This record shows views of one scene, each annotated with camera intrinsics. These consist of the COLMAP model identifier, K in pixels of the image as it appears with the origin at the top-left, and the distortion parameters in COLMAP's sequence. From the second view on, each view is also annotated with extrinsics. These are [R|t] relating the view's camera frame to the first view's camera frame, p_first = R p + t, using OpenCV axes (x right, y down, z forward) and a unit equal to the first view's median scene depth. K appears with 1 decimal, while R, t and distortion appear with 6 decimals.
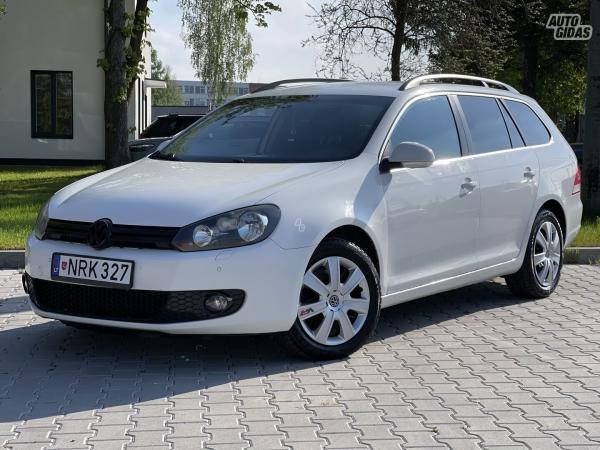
lens RADIAL K [[1101.8, 0, 300.0], [0, 1101.8, 225.0], [0, 0, 1]] dist [0.217488, 0.021175]
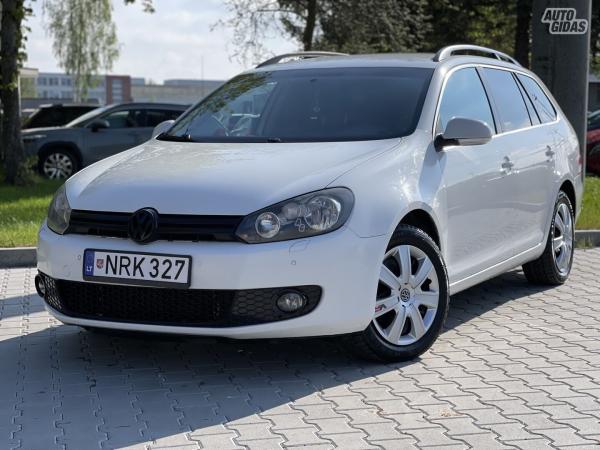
lens RADIAL K [[1101.8, 0, 300.0], [0, 1101.8, 225.0], [0, 0, 1]] dist [0.217488, 0.021175]
pose [[0.992150, -0.023576, 0.122812, -0.157592], [0.022676, 0.999705, 0.008726, 0.002661], [-0.122982, -0.005872, 0.992392, 0.125892]]
